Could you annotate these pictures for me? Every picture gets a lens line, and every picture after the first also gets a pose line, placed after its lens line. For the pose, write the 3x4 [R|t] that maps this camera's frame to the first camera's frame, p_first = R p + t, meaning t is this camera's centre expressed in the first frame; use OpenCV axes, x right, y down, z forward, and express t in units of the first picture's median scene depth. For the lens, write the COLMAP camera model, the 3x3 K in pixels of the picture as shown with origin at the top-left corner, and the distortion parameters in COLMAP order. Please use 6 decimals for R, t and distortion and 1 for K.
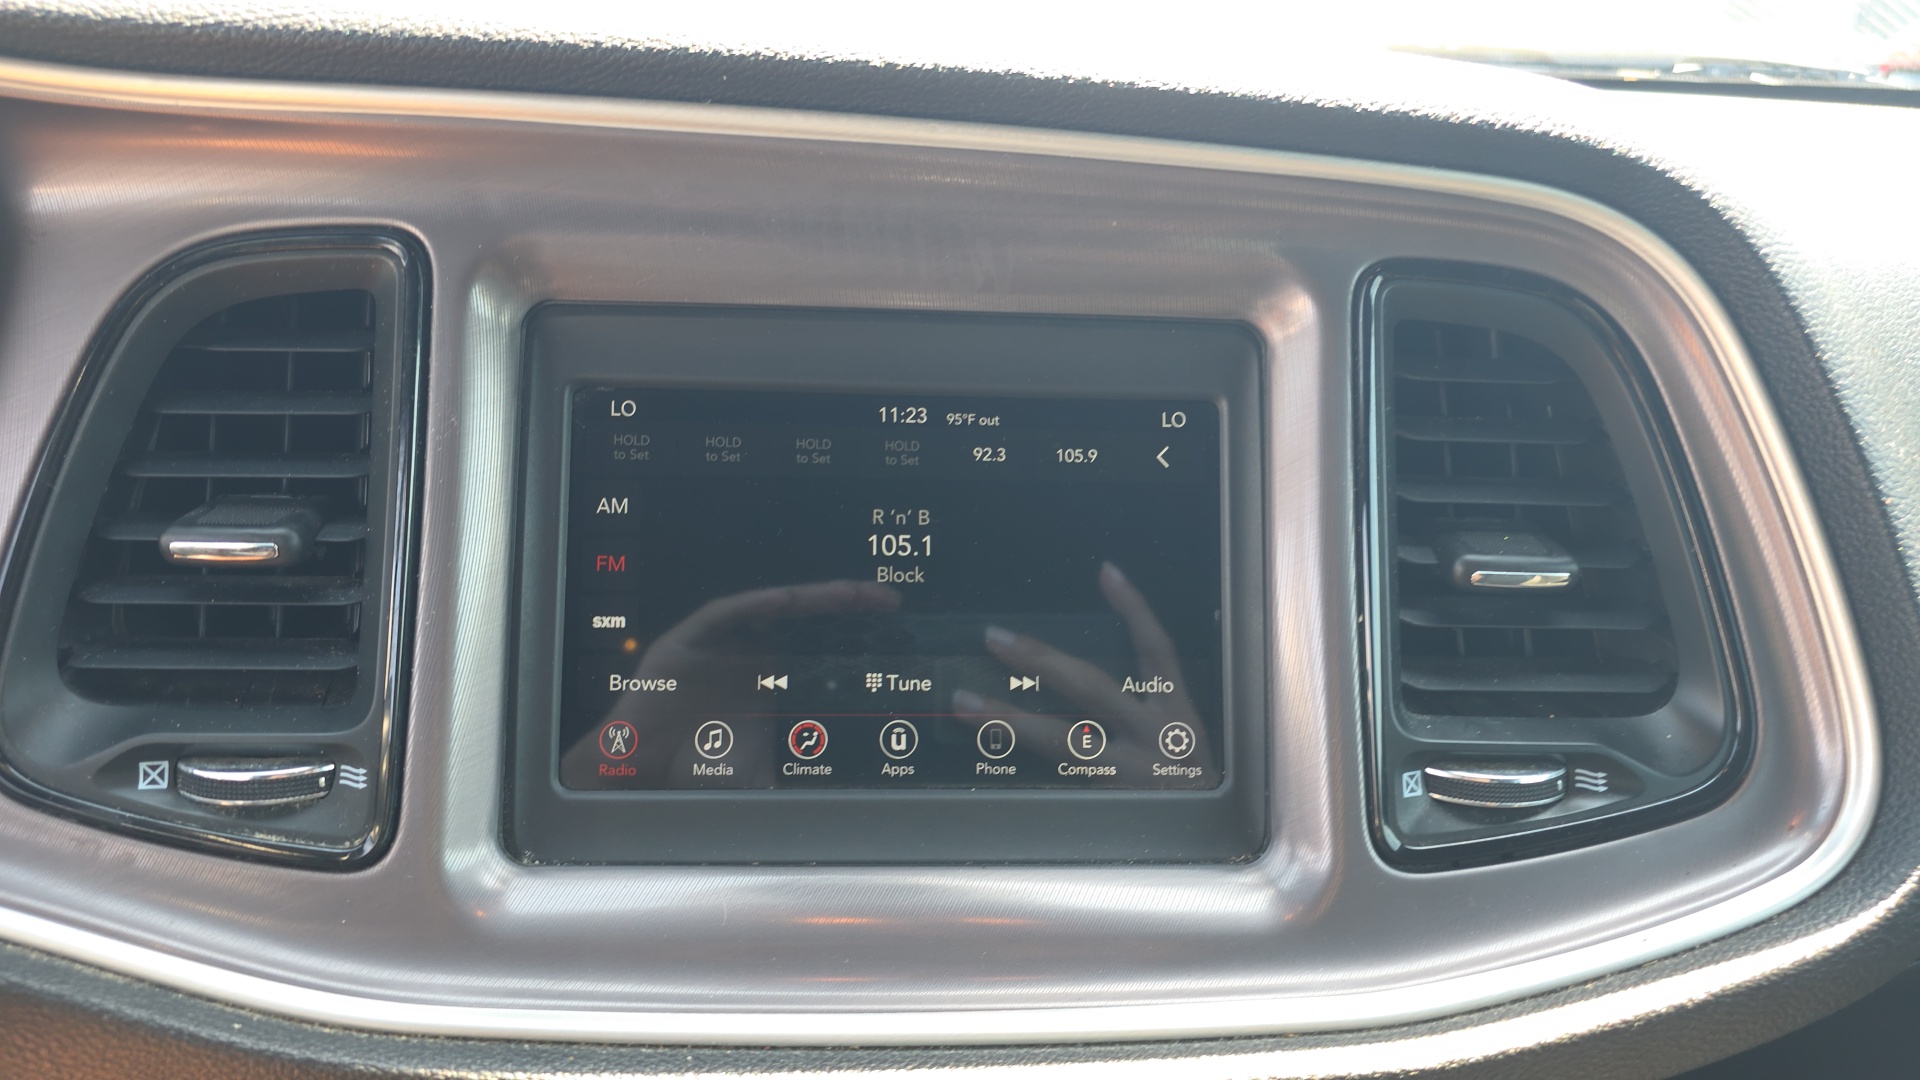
lens RADIAL K [[1310.0, 0, 967.3], [0, 1310.0, 552.2], [0, 0, 1]] dist [0.012211, -0.031261]
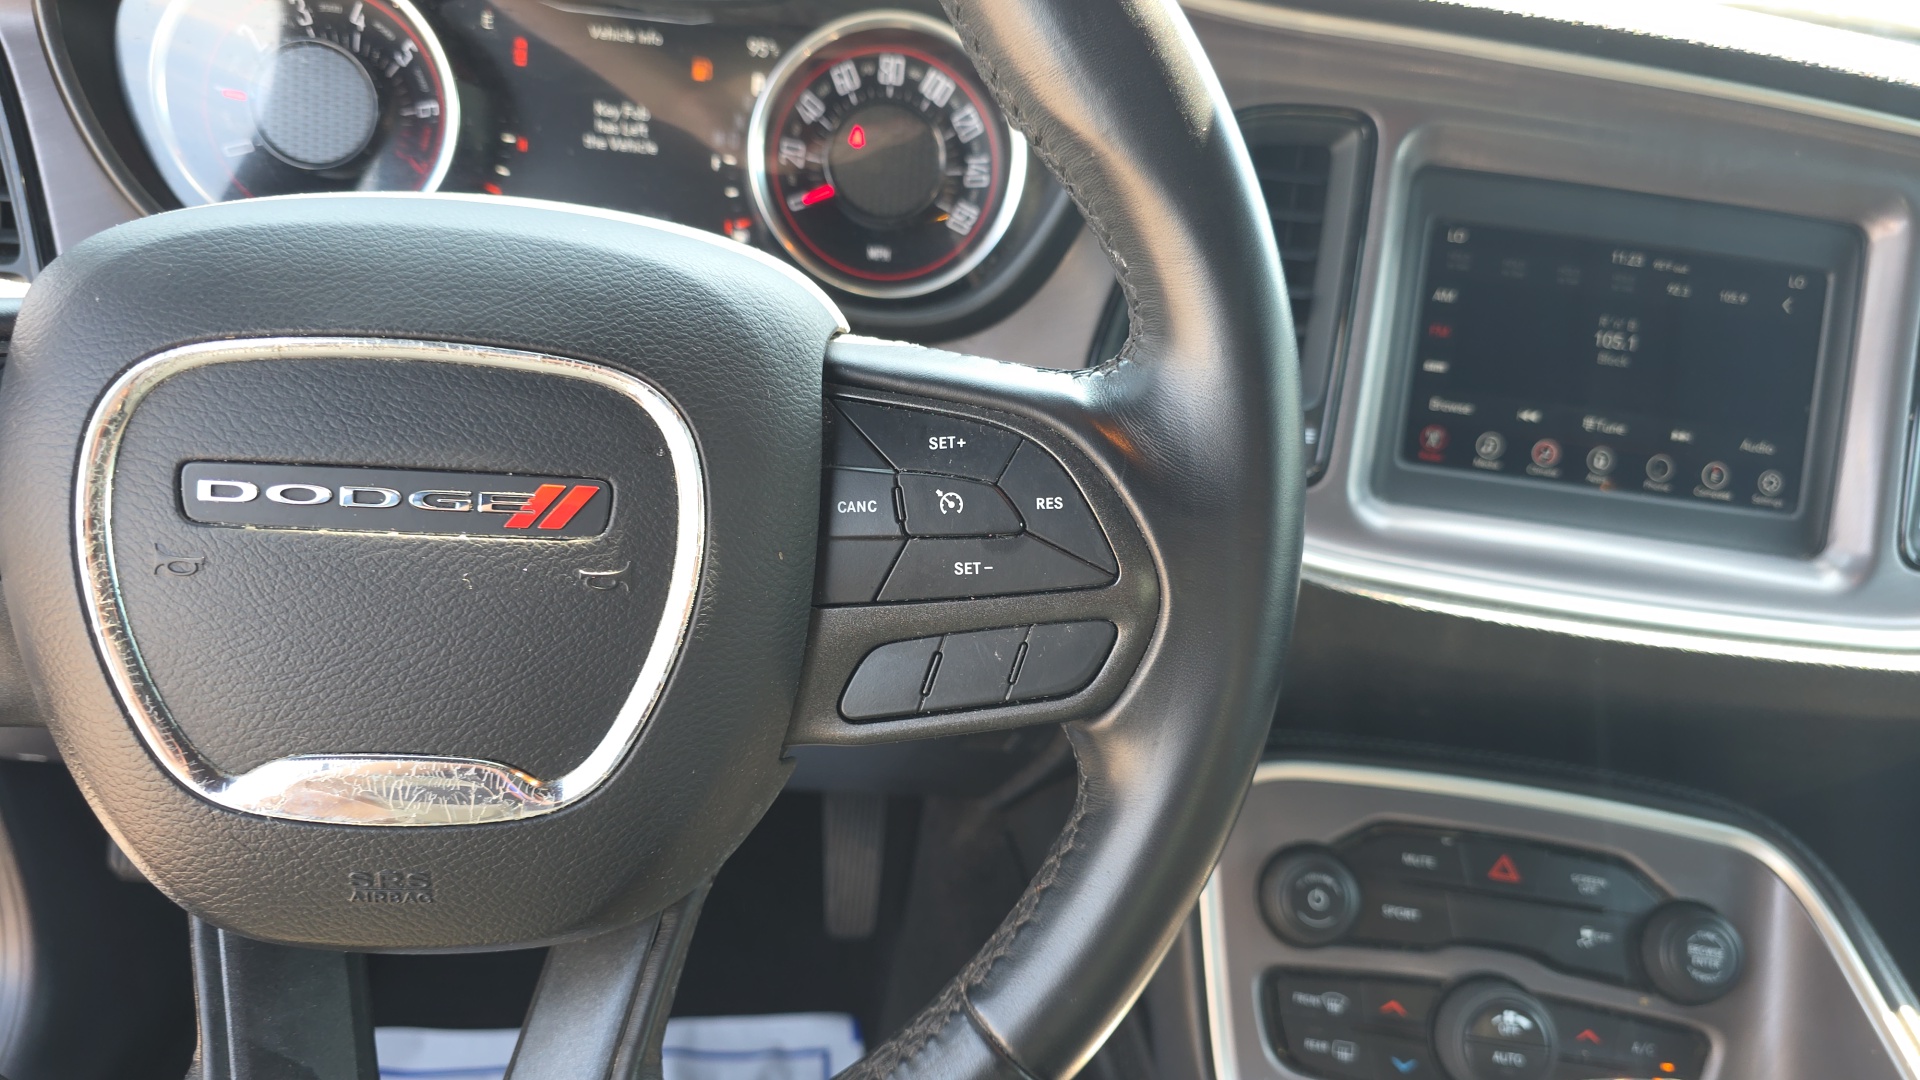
lens RADIAL K [[1310.0, 0, 964.9], [0, 1310.0, 556.3], [0, 0, 1]] dist [0.012211, -0.031261]
pose [[0.989980, 0.124136, -0.067311, -0.697565], [-0.117784, 0.988833, 0.091301, 0.201998], [0.077893, -0.082458, 0.993546, -0.672686]]
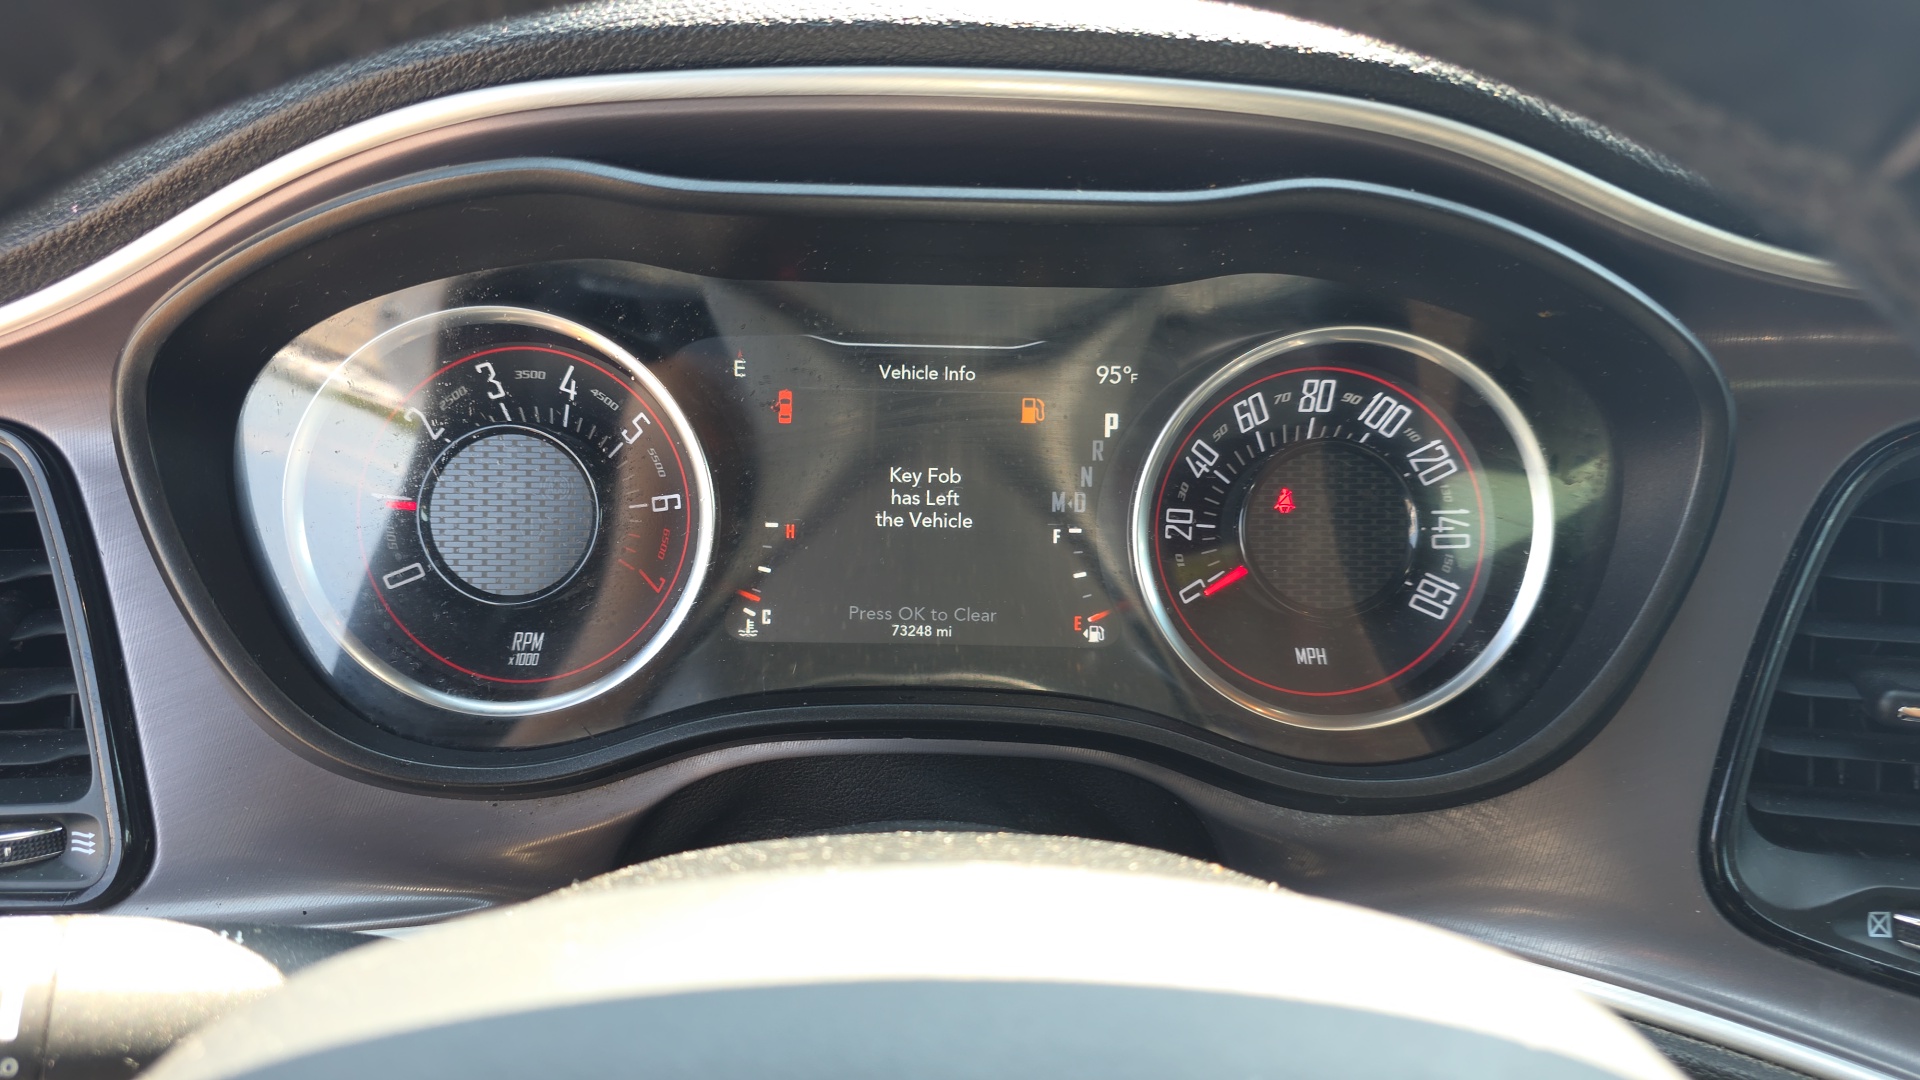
lens RADIAL K [[1310.0, 0, 964.4], [0, 1310.0, 526.6], [0, 0, 1]] dist [0.012211, -0.031261]
pose [[0.983401, 0.050125, -0.174383, -1.067422], [-0.060117, 0.996810, -0.052495, -0.047135], [0.171195, 0.062107, 0.983278, -0.155353]]
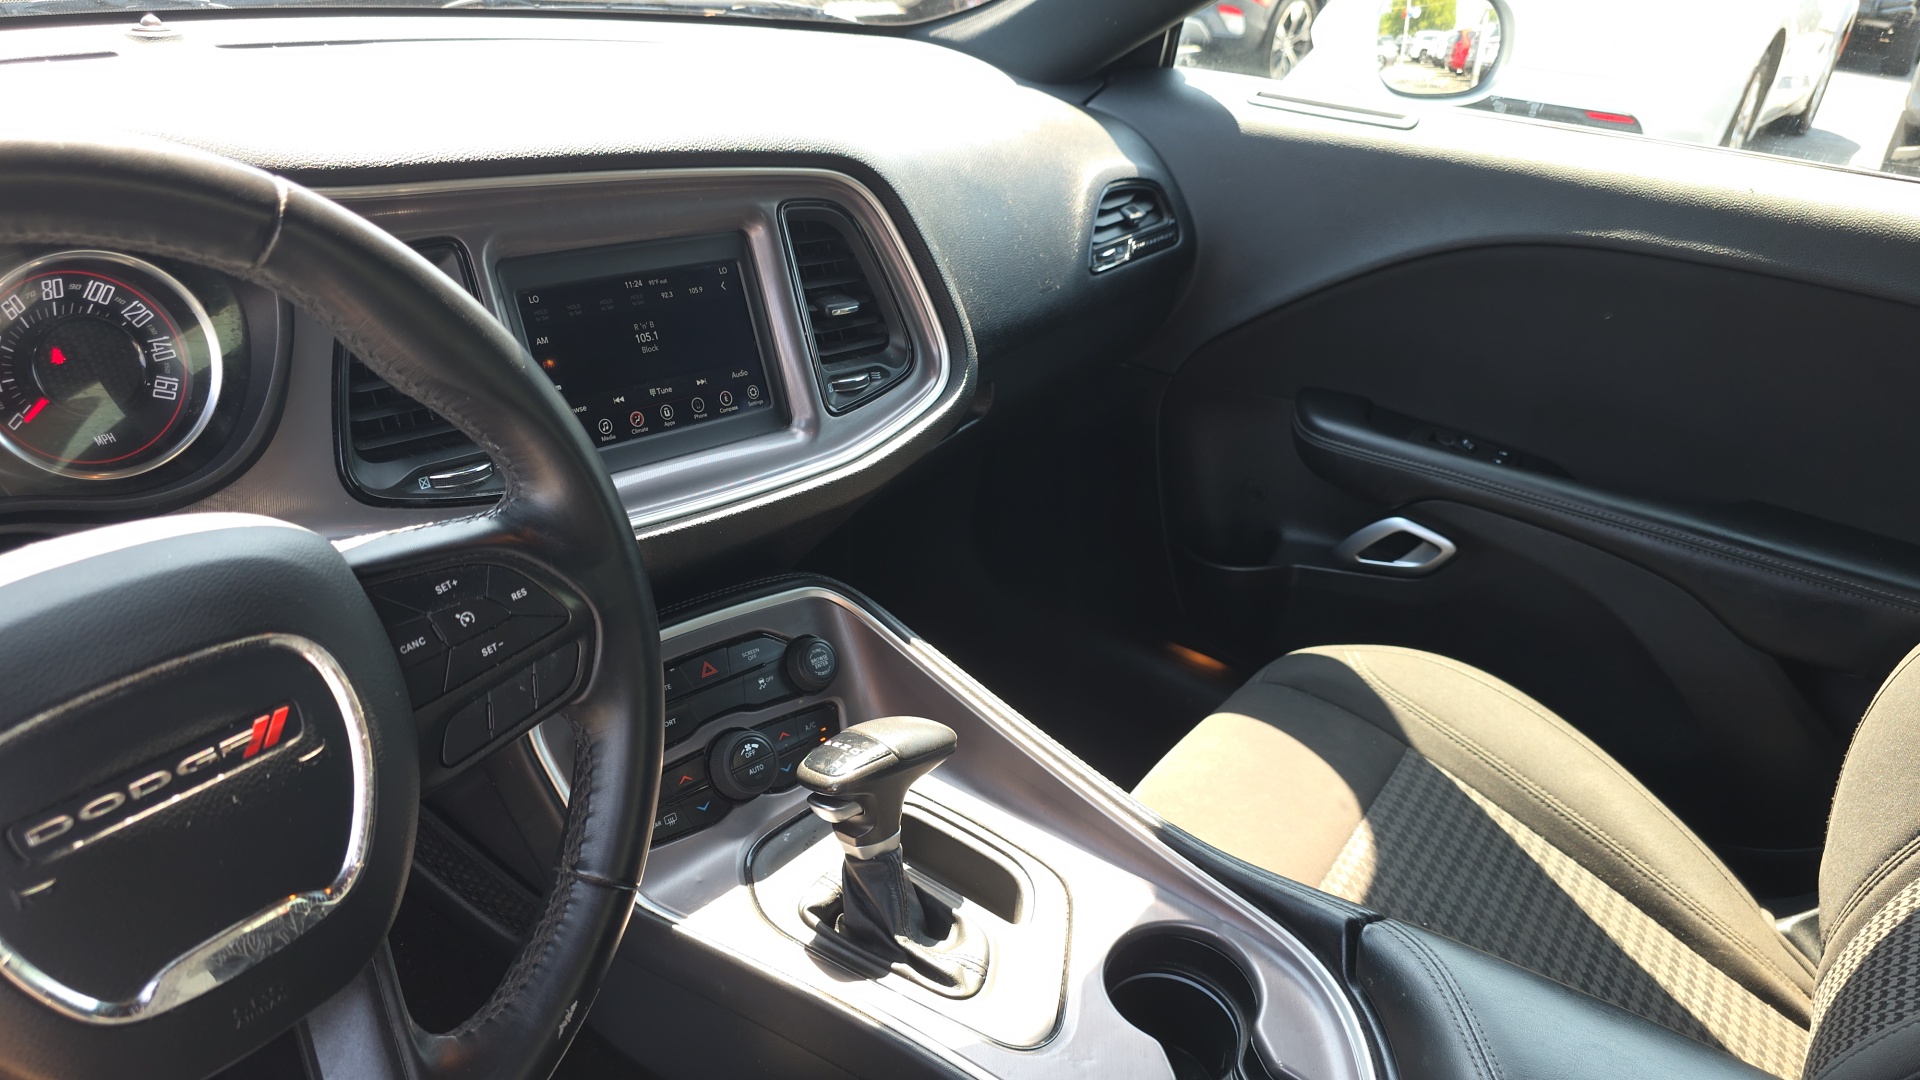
lens RADIAL K [[1310.0, 0, 972.1], [0, 1310.0, 528.5], [0, 0, 1]] dist [0.012211, -0.031261]
pose [[0.721115, -0.266957, 0.639318, -1.311853], [0.165563, 0.962447, 0.215139, -0.089498], [-0.672742, -0.049292, 0.738233, -1.301635]]
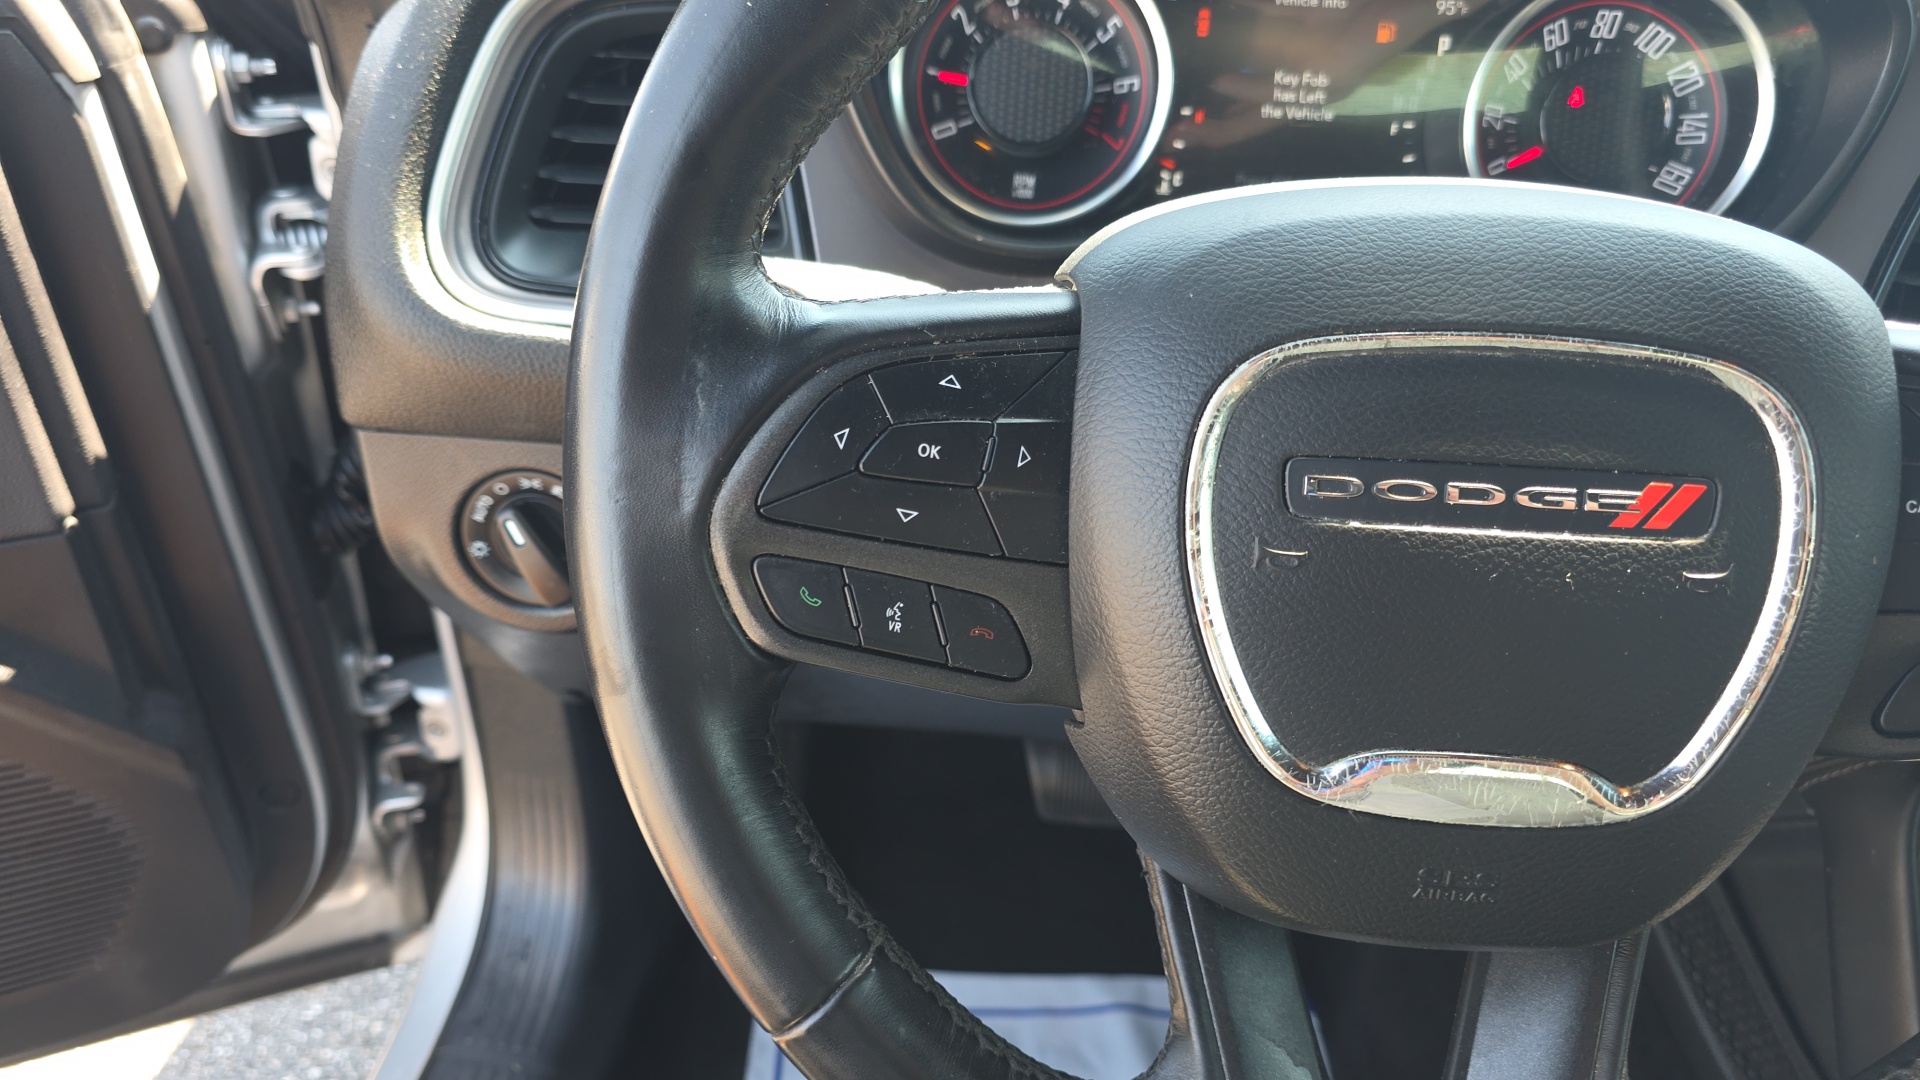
lens RADIAL K [[1310.0, 0, 935.4], [0, 1310.0, 536.6], [0, 0, 1]] dist [0.012211, -0.031261]
pose [[0.958632, 0.145424, -0.244696, -1.263665], [-0.114935, 0.984206, 0.134641, 0.240622], [0.260411, -0.100947, 0.960206, -0.752887]]
